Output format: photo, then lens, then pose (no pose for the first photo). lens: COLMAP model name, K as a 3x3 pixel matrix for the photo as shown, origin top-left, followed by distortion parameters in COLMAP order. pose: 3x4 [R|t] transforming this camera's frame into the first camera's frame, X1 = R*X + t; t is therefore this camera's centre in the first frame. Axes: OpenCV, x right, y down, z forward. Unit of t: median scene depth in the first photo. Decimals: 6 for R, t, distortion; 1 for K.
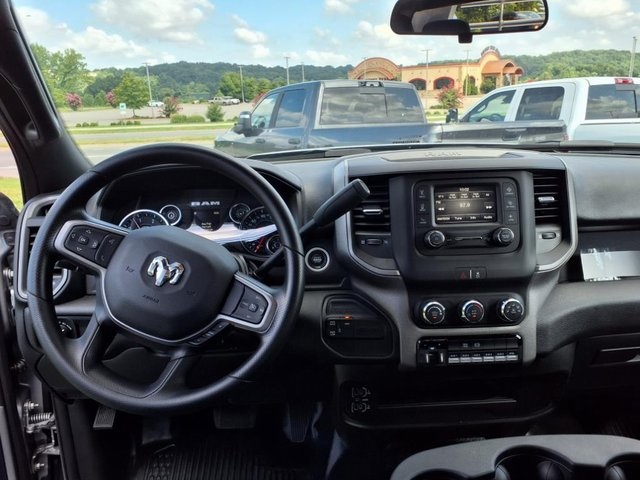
lens RADIAL K [[509.7, 0, 304.8], [0, 509.7, 265.0], [0, 0, 1]] dist [0.008844, 0.006939]
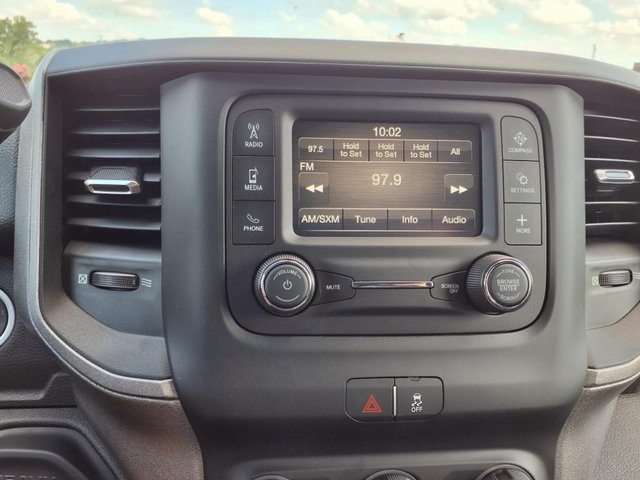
lens RADIAL K [[509.7, 0, 312.5], [0, 509.7, 257.9], [0, 0, 1]] dist [0.008844, 0.006939]
pose [[0.995336, 0.037404, 0.088917, 0.237934], [-0.037609, 0.999292, 0.000623, -0.065481], [-0.088831, -0.003964, 0.996039, 0.676235]]
